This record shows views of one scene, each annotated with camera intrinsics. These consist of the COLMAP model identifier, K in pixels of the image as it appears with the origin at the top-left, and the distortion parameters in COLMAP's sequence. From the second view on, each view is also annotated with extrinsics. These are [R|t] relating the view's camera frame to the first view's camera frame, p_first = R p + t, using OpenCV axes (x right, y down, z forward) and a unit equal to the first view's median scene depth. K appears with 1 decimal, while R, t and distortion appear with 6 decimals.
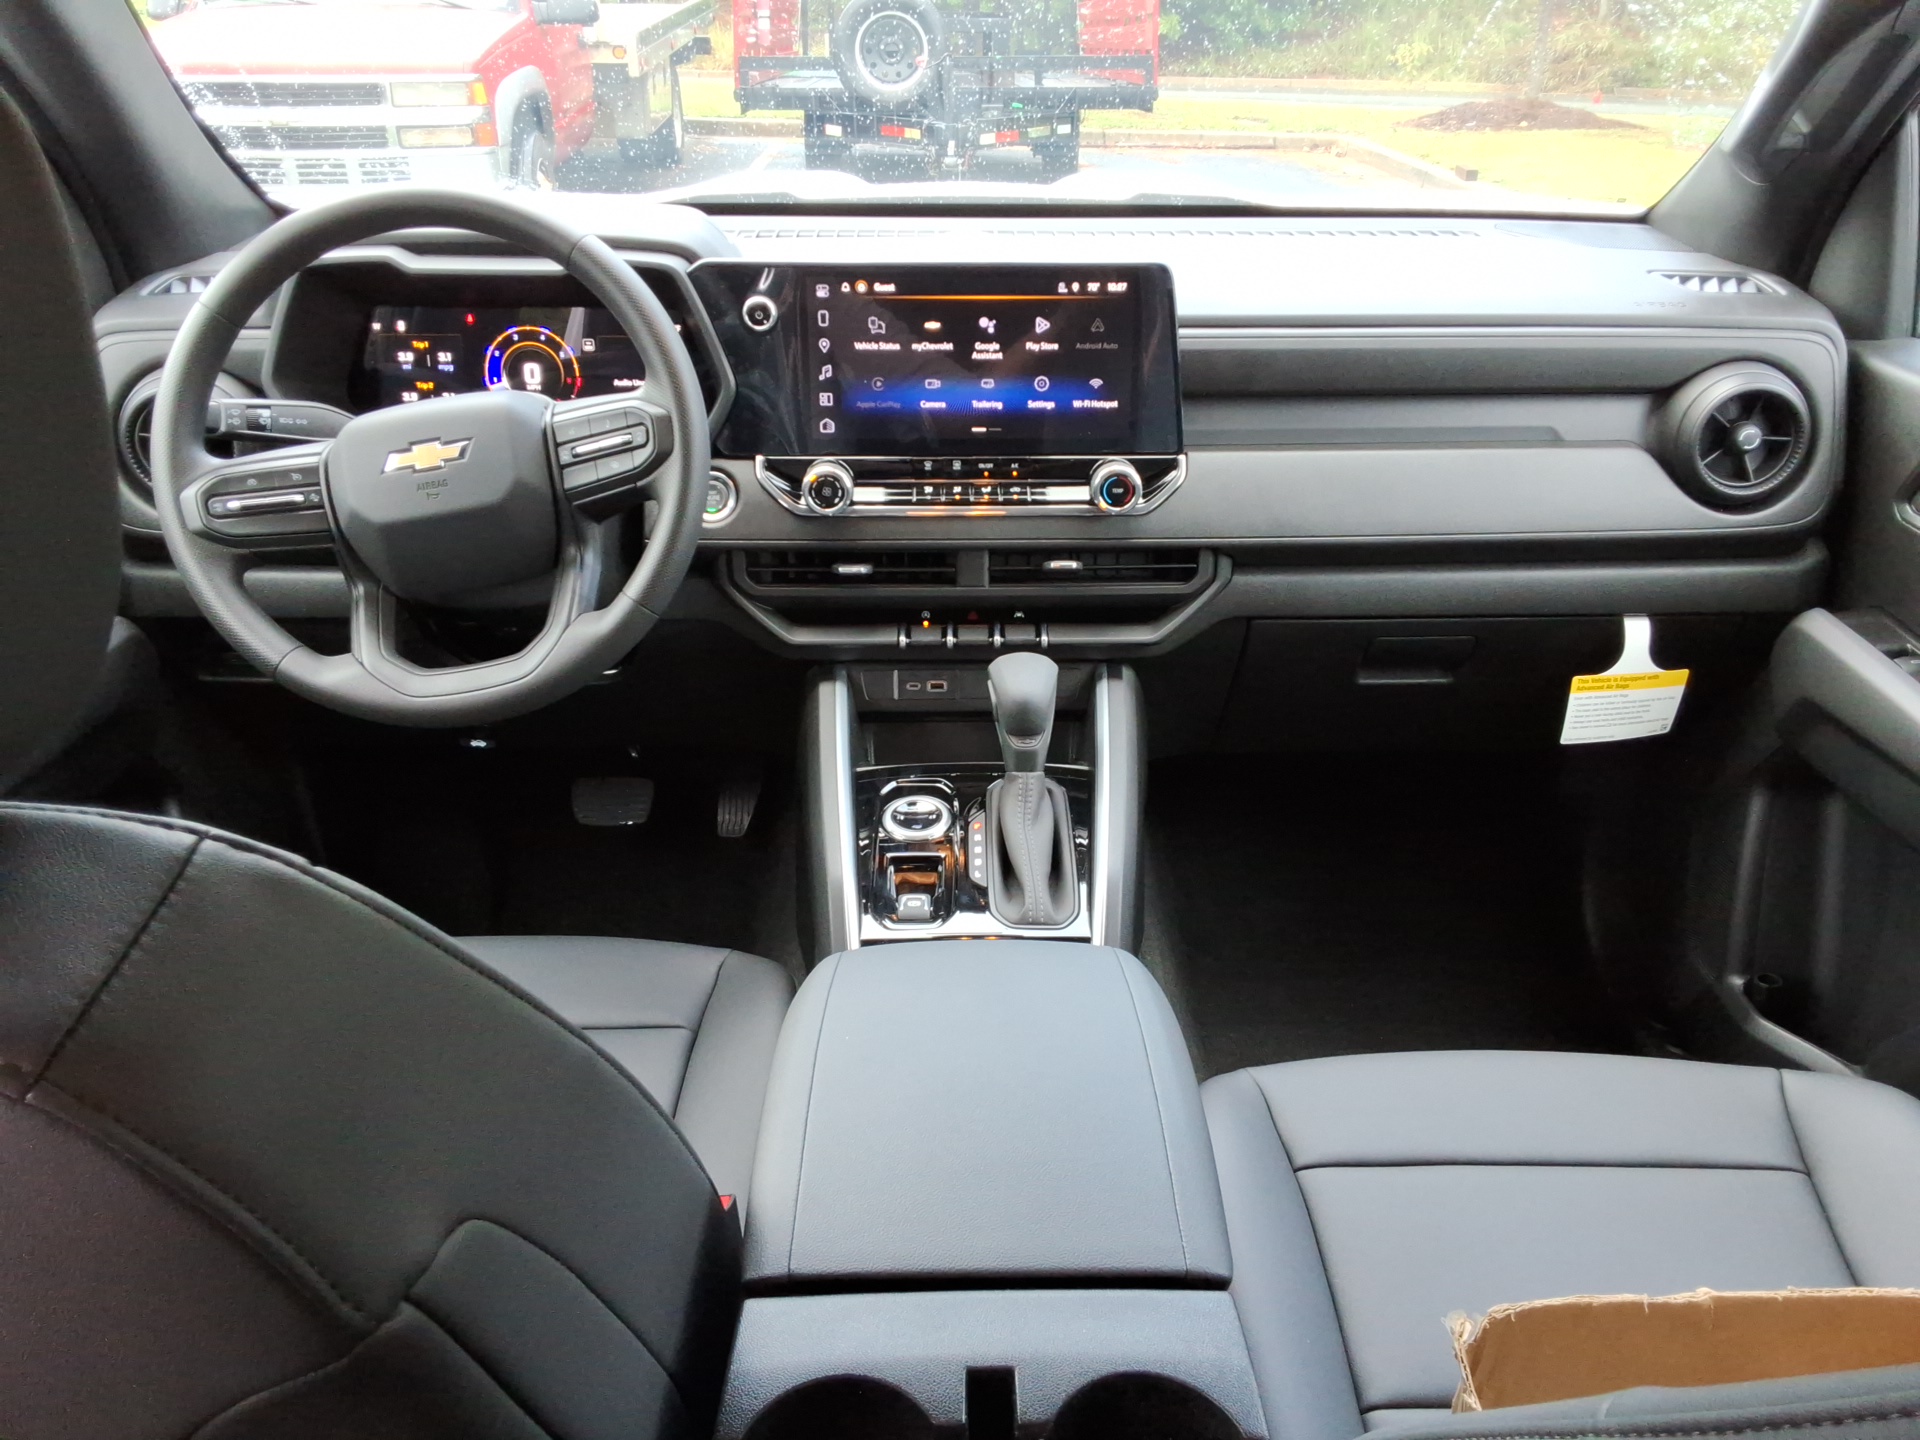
lens RADIAL K [[1541.6, 0, 973.1], [0, 1541.6, 706.3], [0, 0, 1]] dist [0.100246, -0.146583]
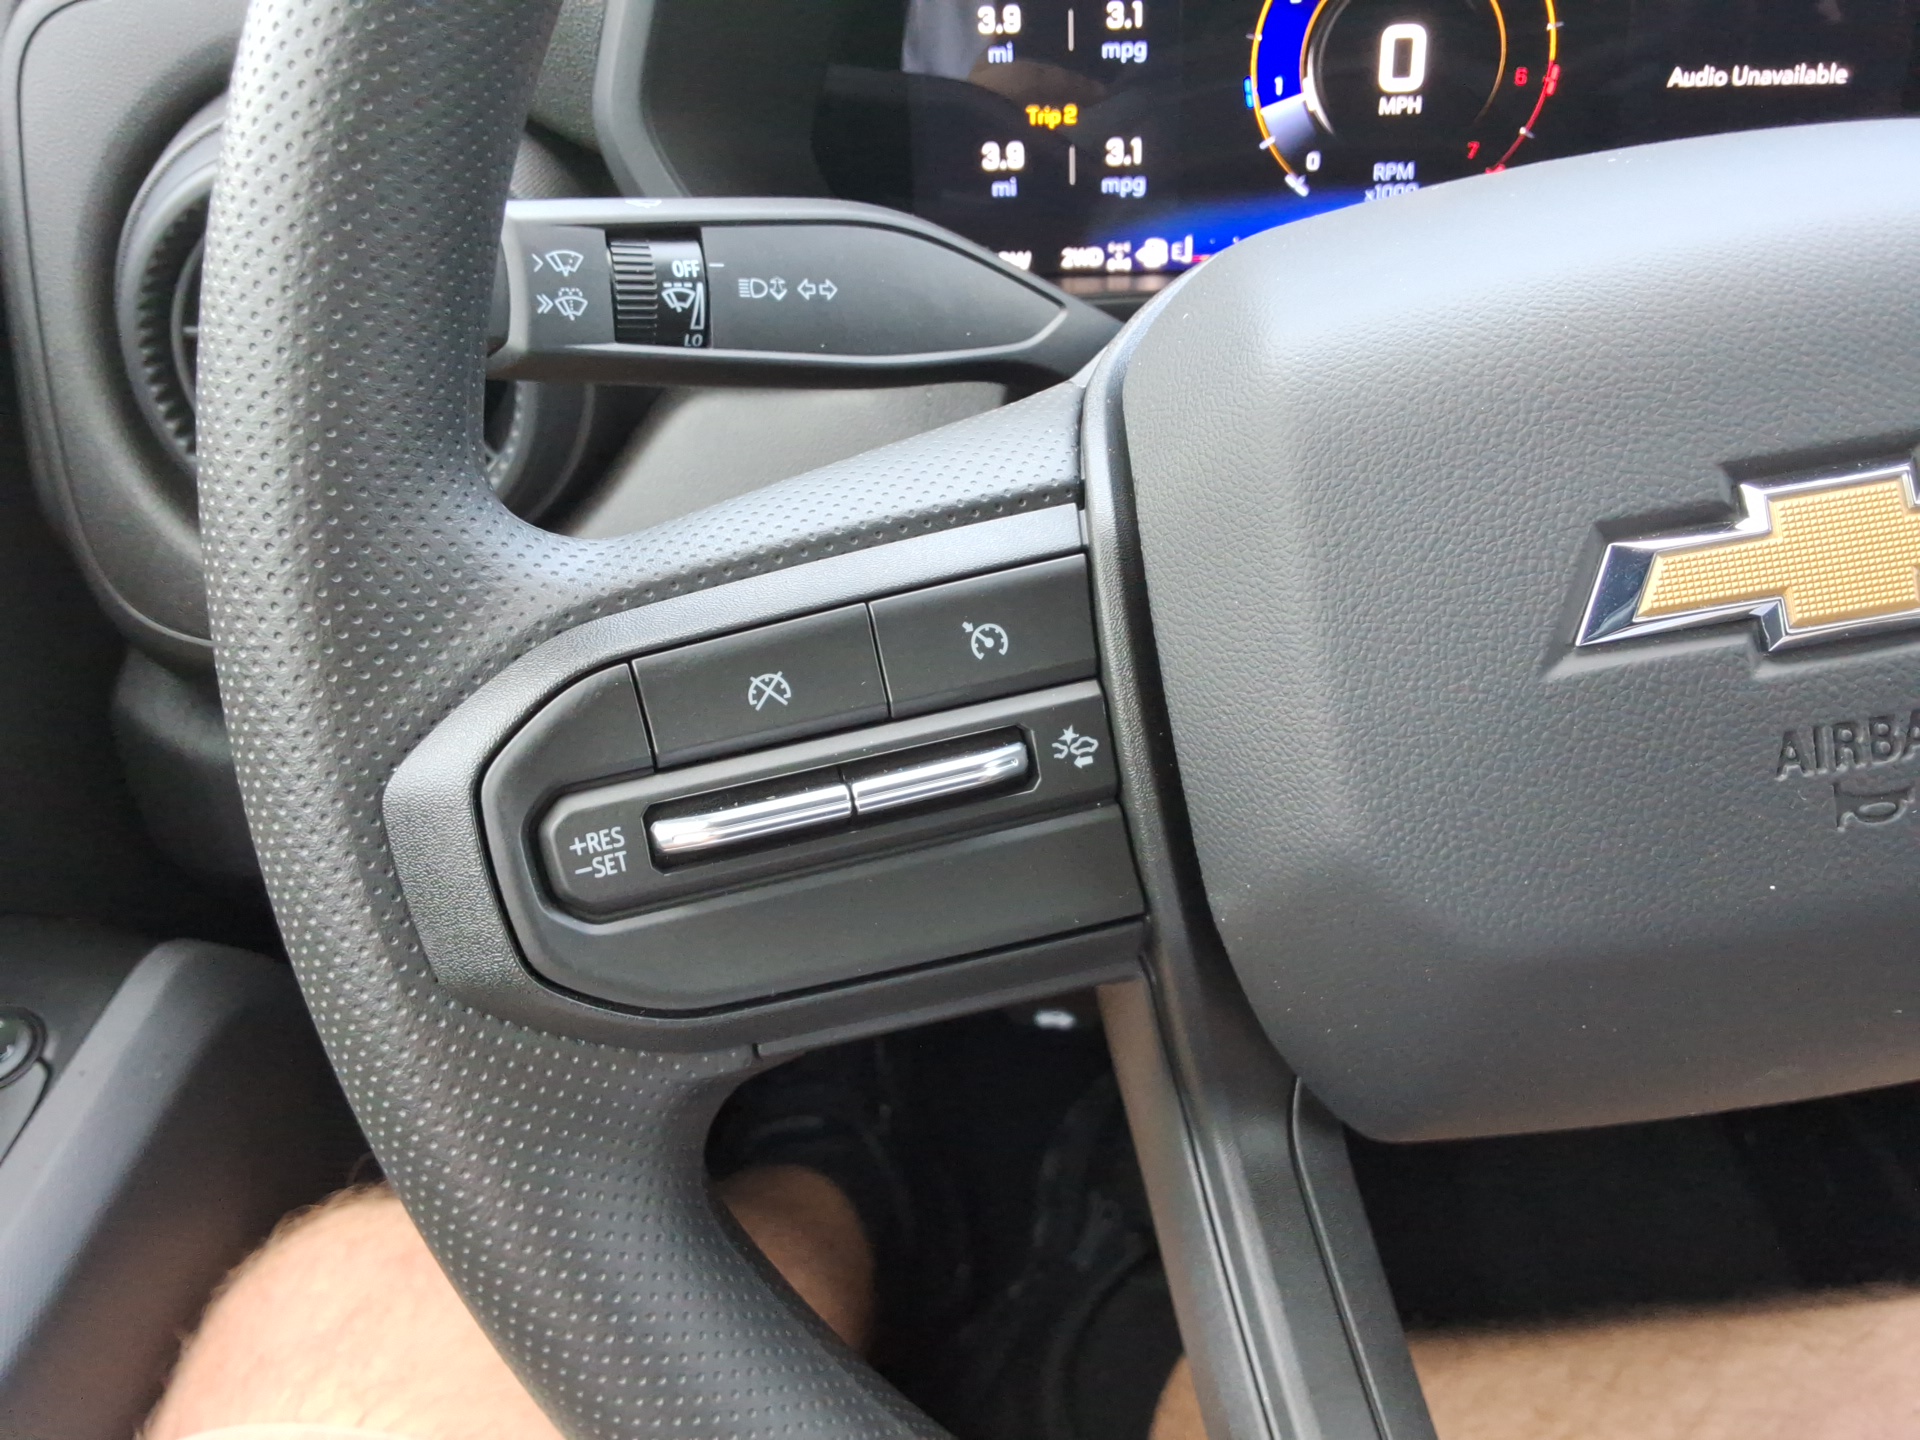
lens RADIAL K [[1541.6, 0, 953.2], [0, 1541.6, 721.7], [0, 0, 1]] dist [0.100246, -0.146583]
pose [[0.996369, -0.002126, -0.085119, -0.356719], [0.016239, 0.986082, 0.165466, -0.142971], [0.083582, -0.166247, 0.982535, 0.694450]]
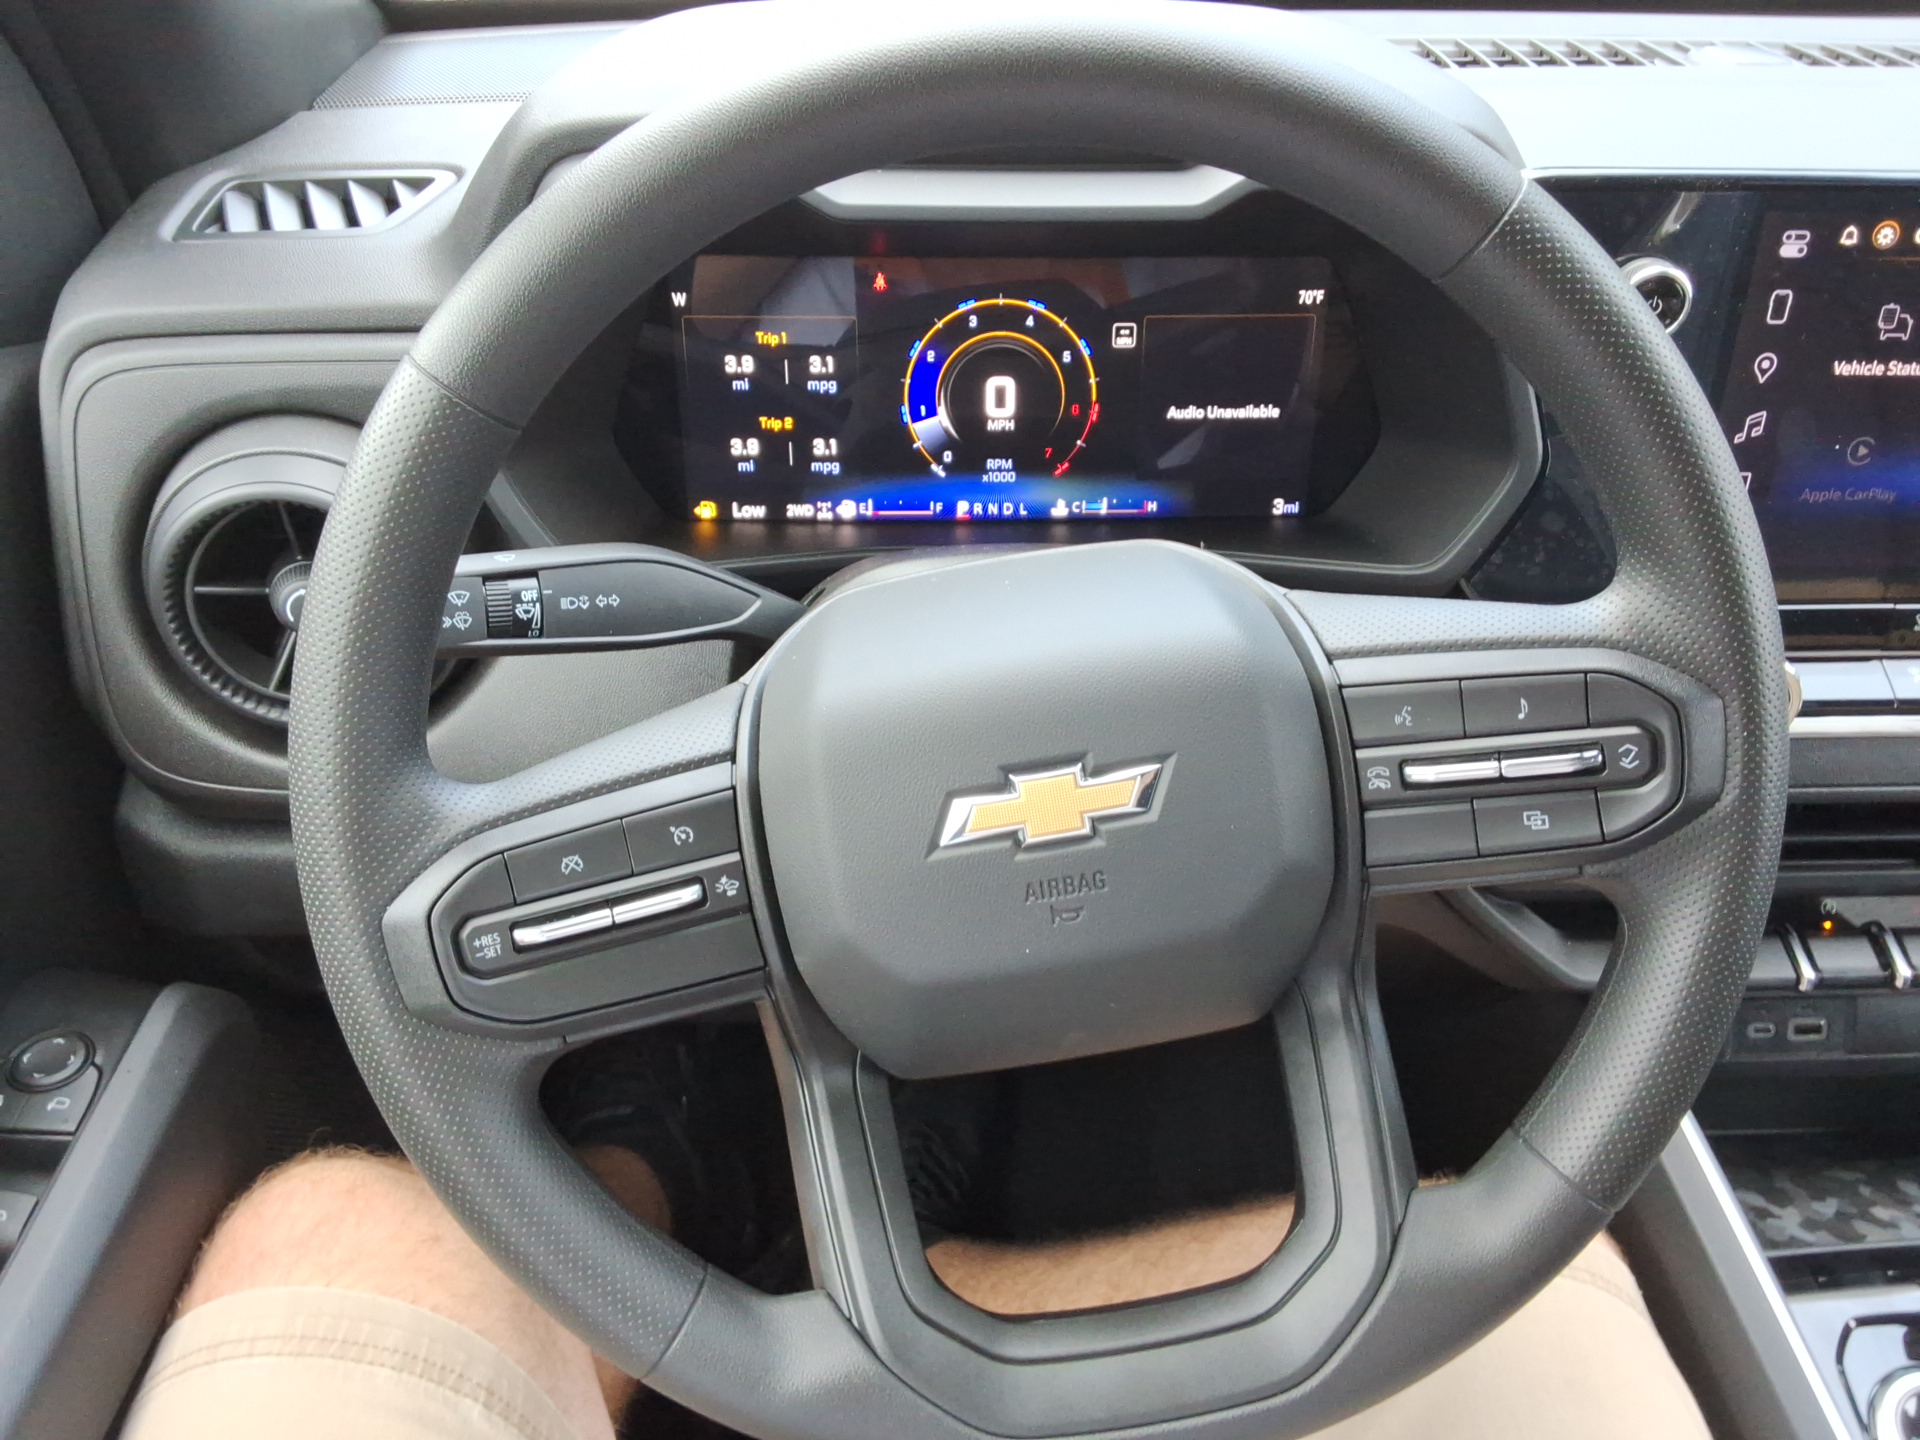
lens RADIAL K [[1541.6, 0, 957.0], [0, 1541.6, 717.9], [0, 0, 1]] dist [0.100246, -0.146583]
pose [[0.999818, -0.004804, 0.018480, -0.316220], [0.001796, 0.987203, 0.159460, -0.199126], [-0.019010, -0.159398, 0.987031, 0.538910]]
